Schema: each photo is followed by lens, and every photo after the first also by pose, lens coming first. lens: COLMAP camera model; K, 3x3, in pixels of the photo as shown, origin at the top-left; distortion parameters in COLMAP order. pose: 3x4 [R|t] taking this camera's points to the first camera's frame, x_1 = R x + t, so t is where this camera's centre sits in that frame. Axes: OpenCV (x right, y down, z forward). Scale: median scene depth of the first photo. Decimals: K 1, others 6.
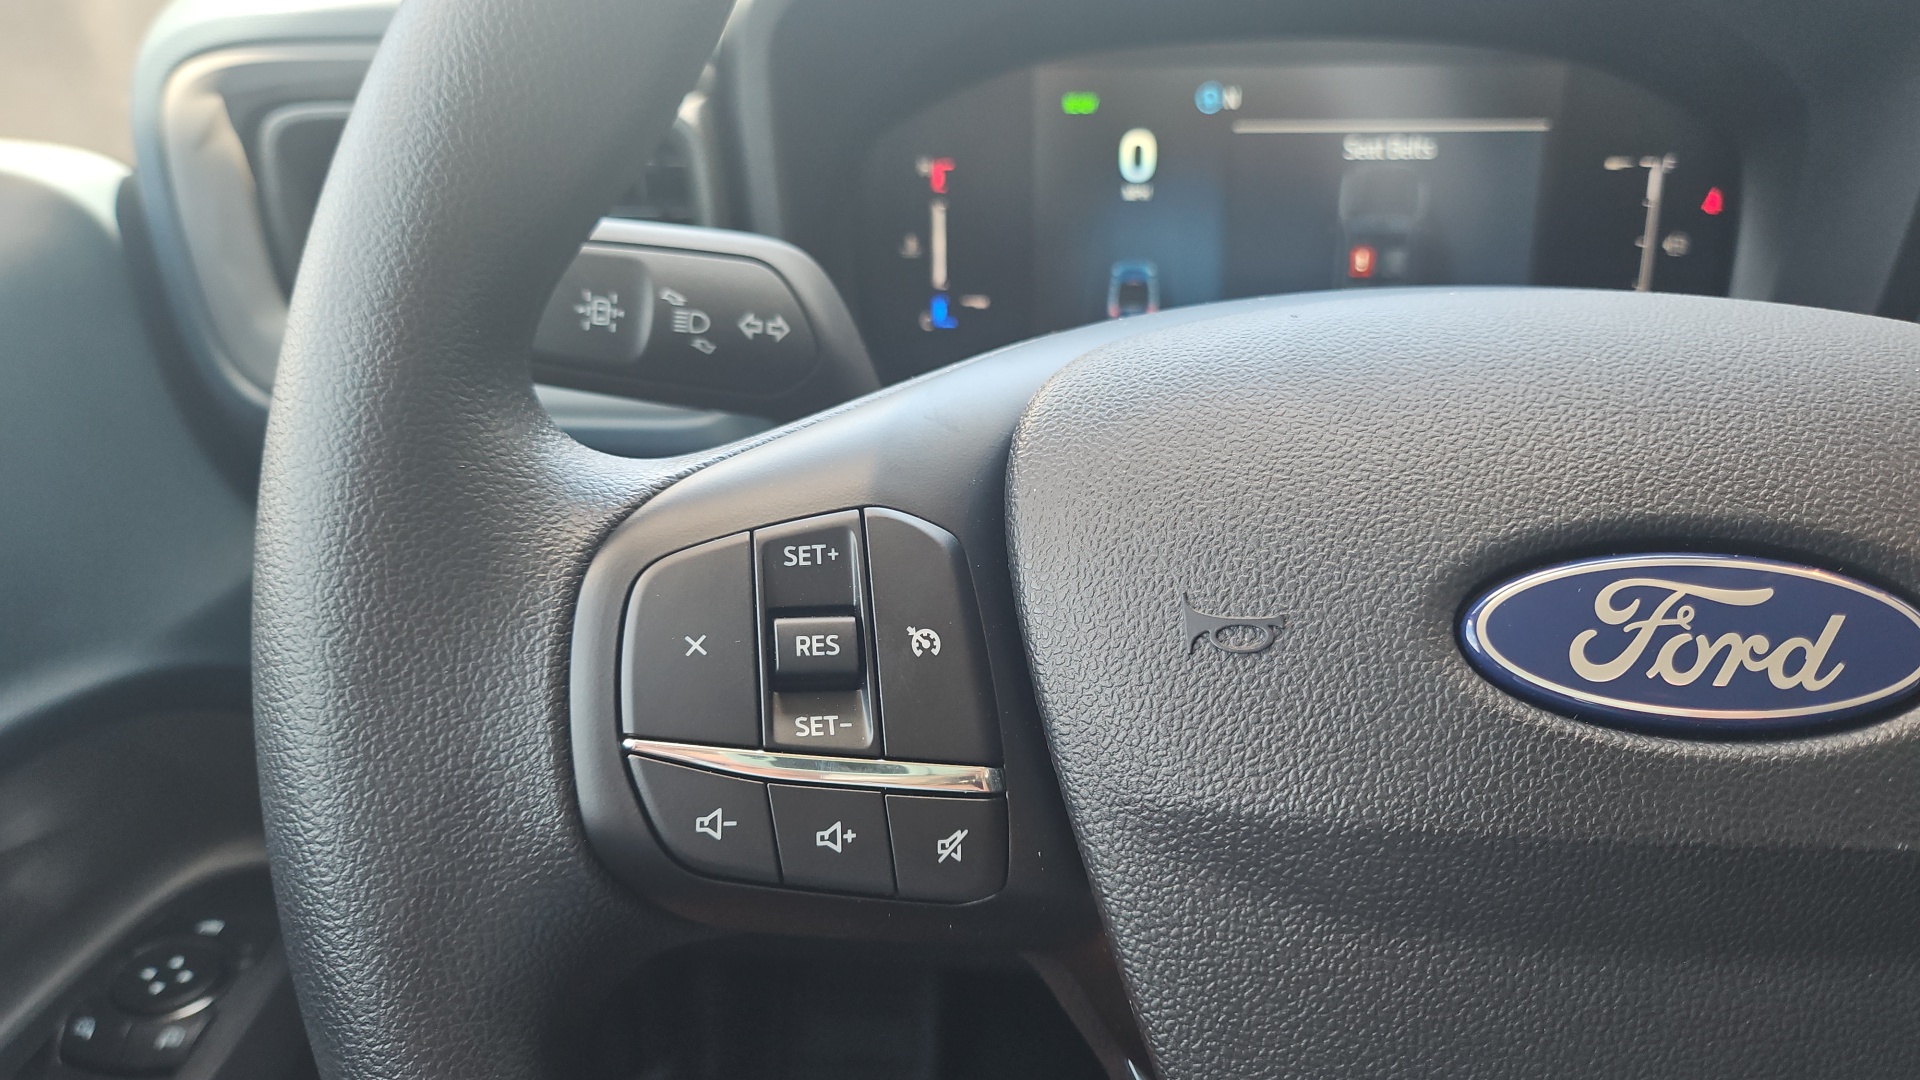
lens RADIAL K [[1354.6, 0, 981.9], [0, 1354.6, 543.3], [0, 0, 1]] dist [0.069885, -0.080466]
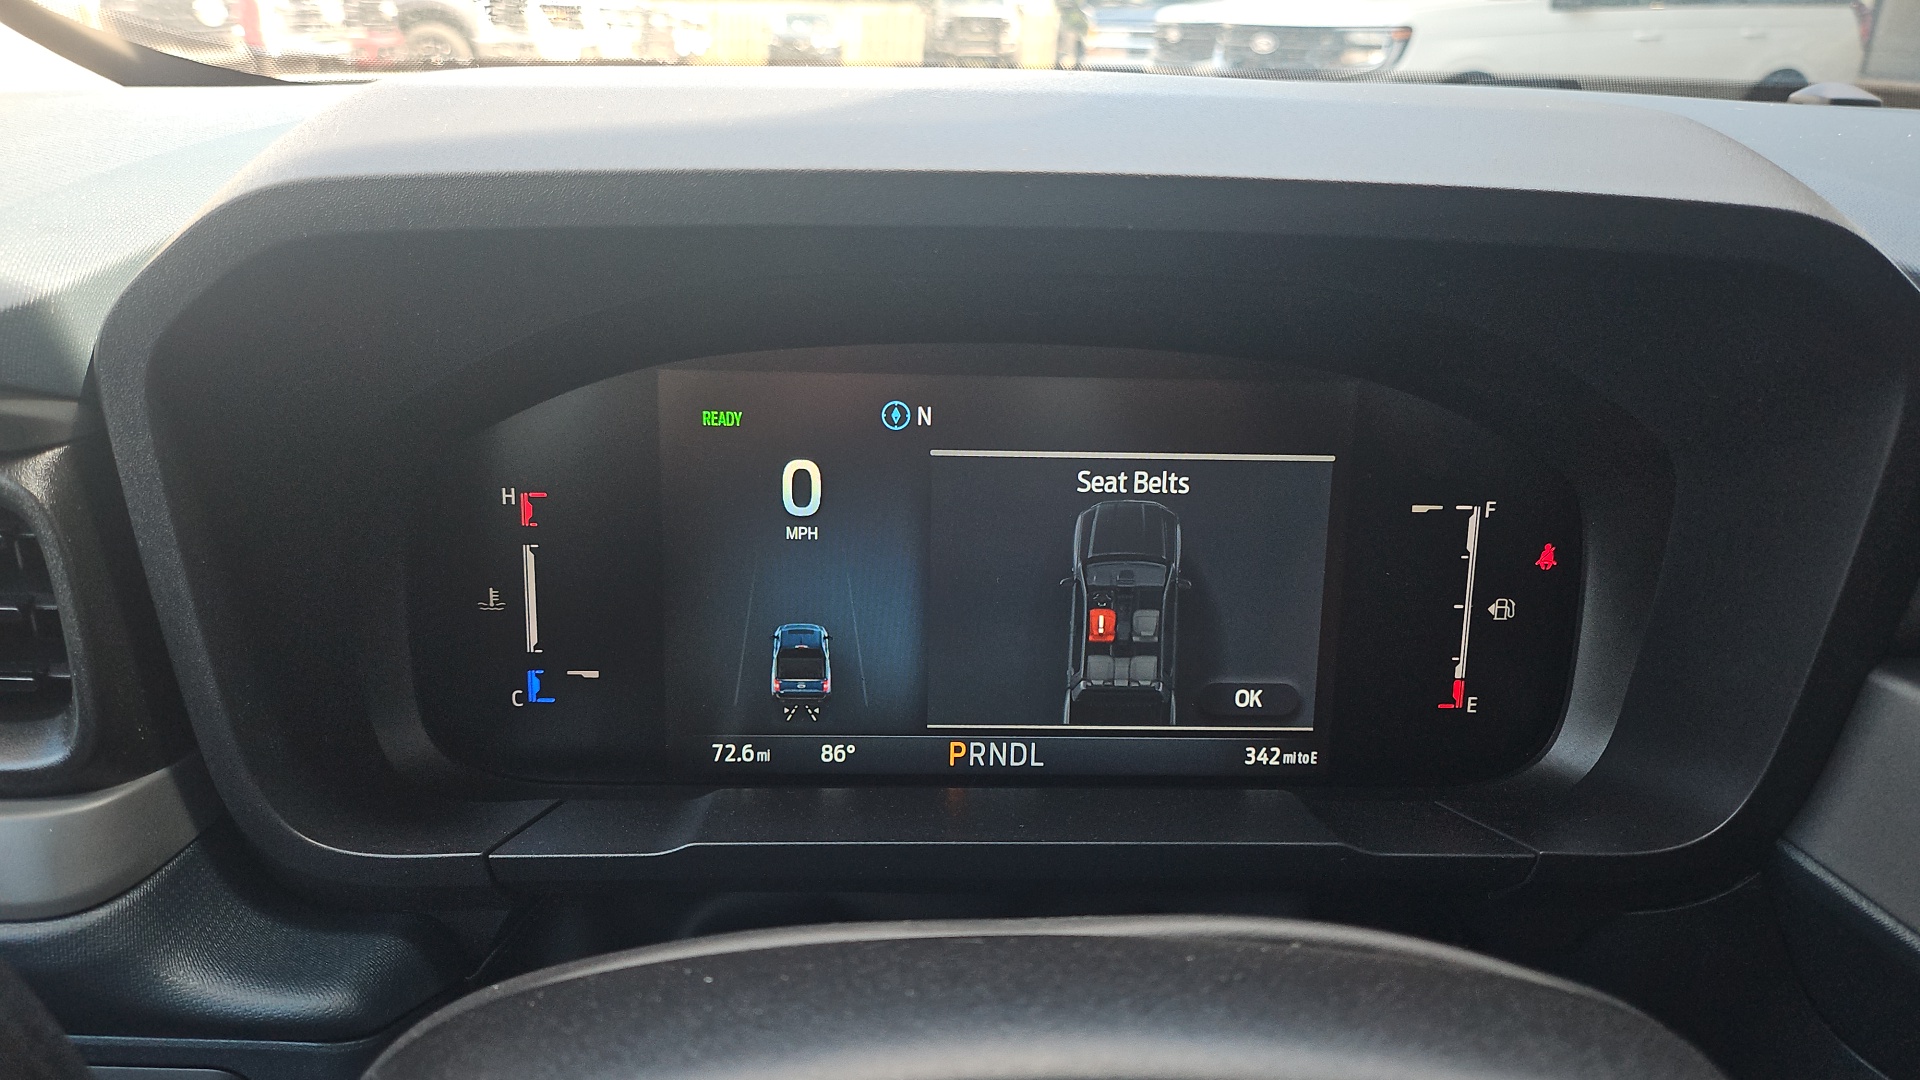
lens RADIAL K [[1354.6, 0, 981.9], [0, 1354.6, 543.3], [0, 0, 1]] dist [0.069885, -0.080466]
pose [[0.995265, -0.000221, 0.097196, 0.168130], [0.010102, 0.994817, -0.101183, -0.214321], [-0.096669, 0.101686, 0.990109, 0.320920]]
